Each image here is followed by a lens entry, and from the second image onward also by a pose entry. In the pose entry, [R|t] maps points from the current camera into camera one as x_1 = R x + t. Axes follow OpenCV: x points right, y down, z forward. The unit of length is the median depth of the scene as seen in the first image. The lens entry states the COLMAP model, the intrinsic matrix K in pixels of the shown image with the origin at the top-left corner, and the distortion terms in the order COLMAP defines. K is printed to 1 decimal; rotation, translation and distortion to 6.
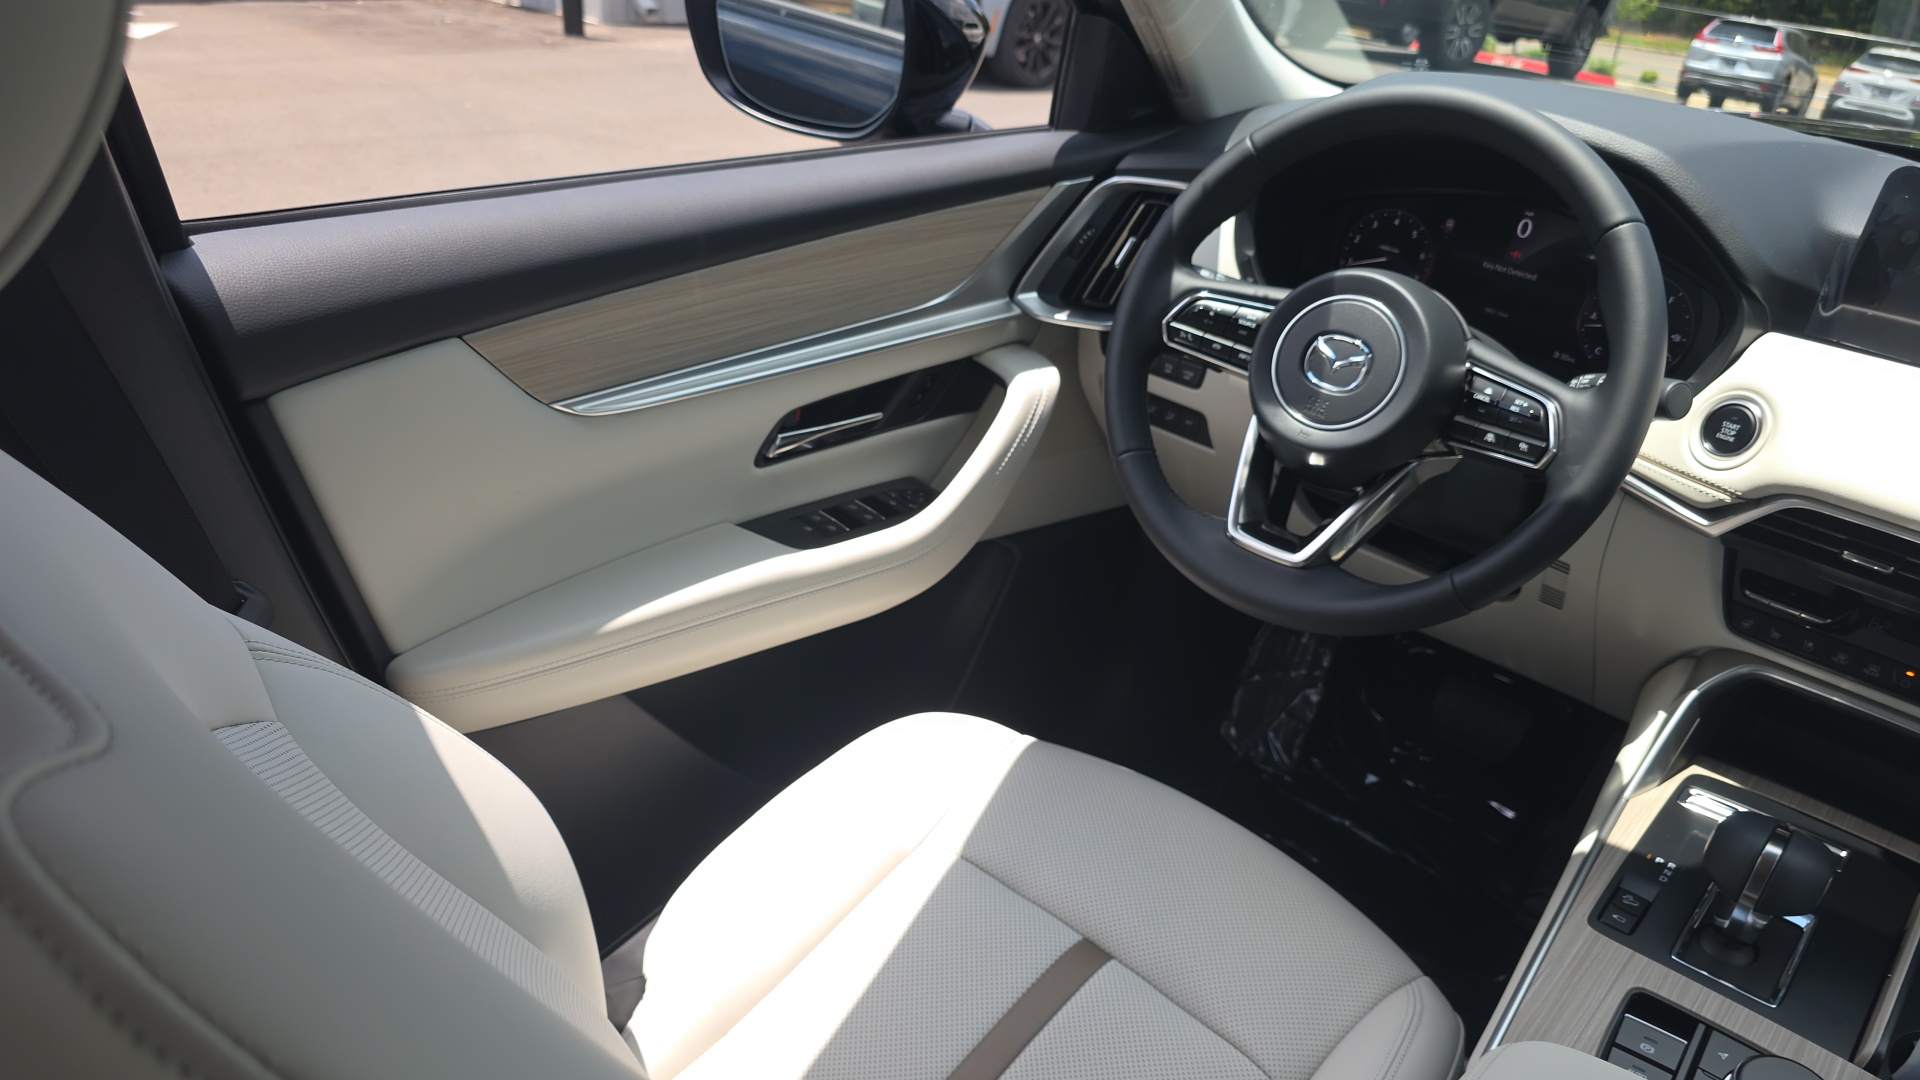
lens RADIAL K [[1311.0, 0, 954.2], [0, 1311.0, 581.0], [0, 0, 1]] dist [0.044663, -0.052637]
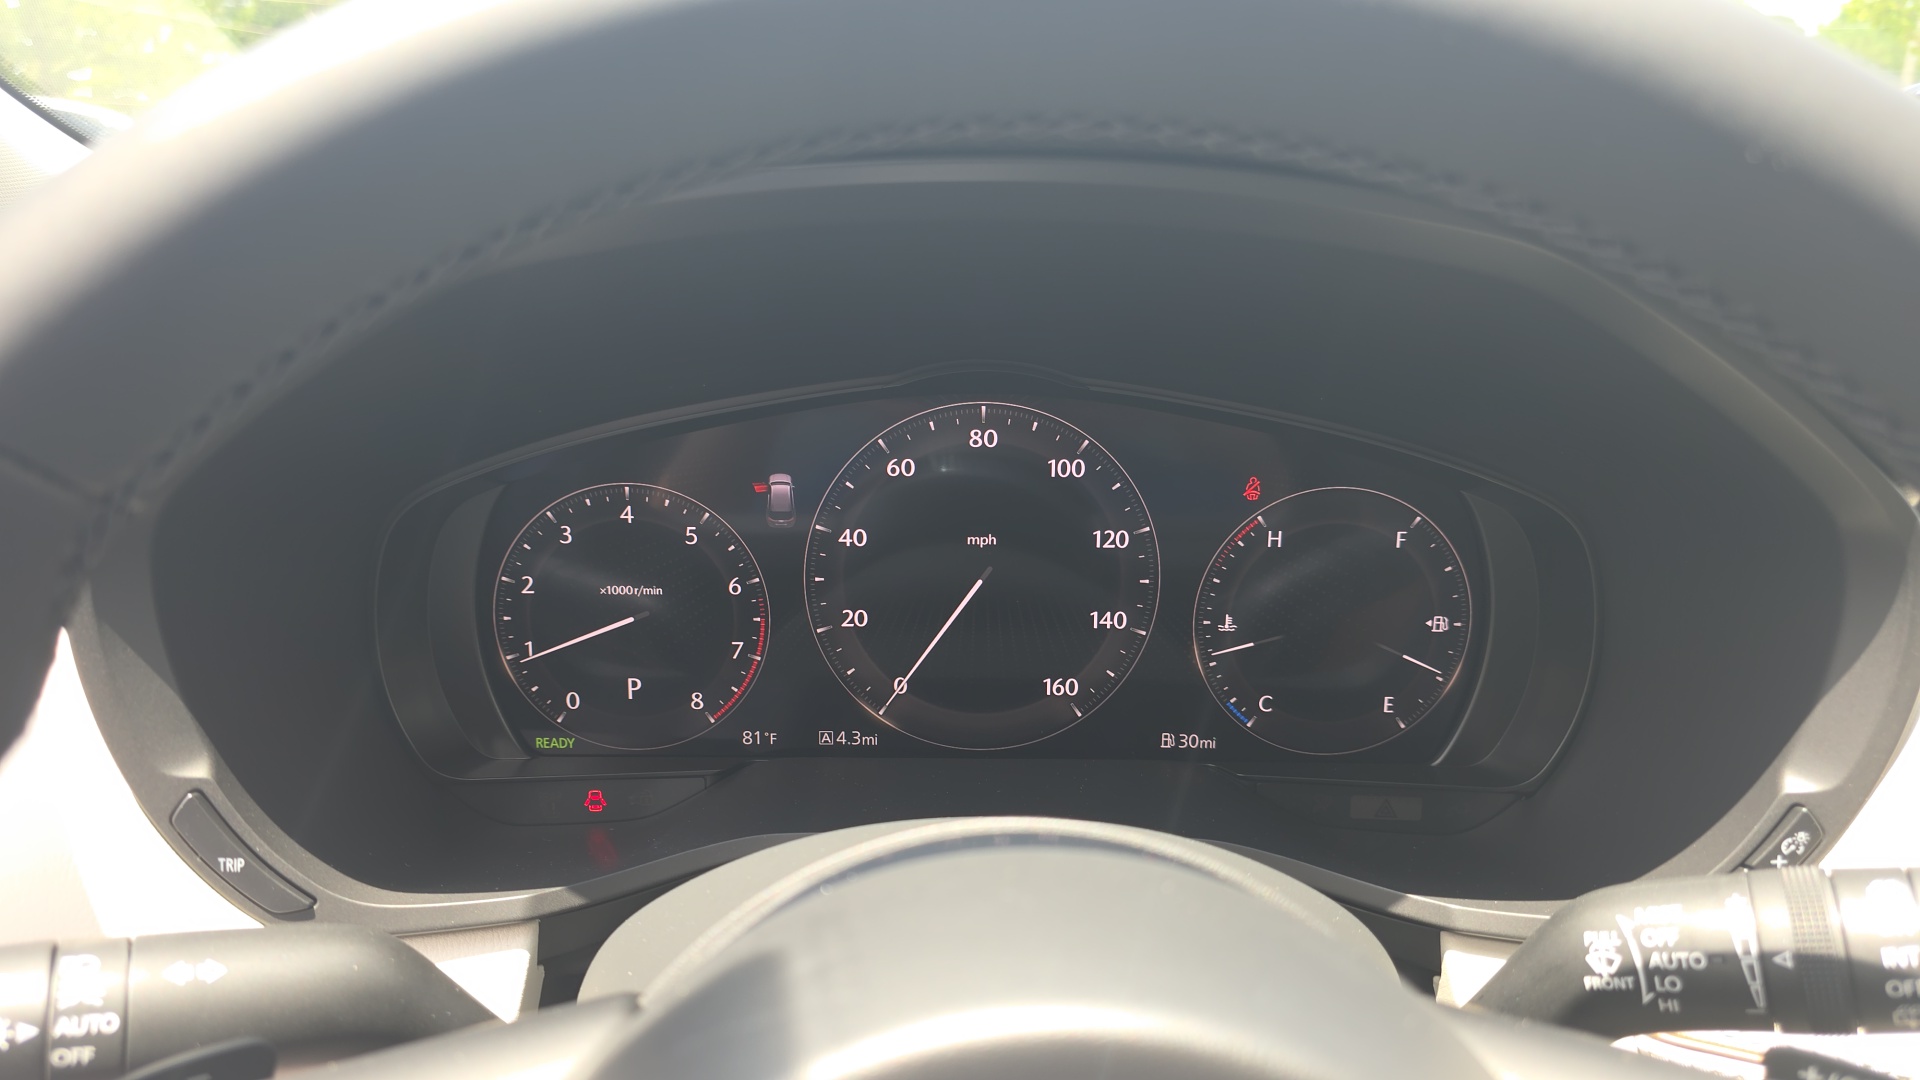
lens RADIAL K [[1311.0, 0, 919.0], [0, 1311.0, 547.5], [0, 0, 1]] dist [0.044663, -0.052637]
pose [[0.741113, -0.276248, 0.611914, 0.216417], [0.380337, 0.923820, -0.043584, -0.264972], [-0.553259, 0.265034, 0.789723, 0.829984]]
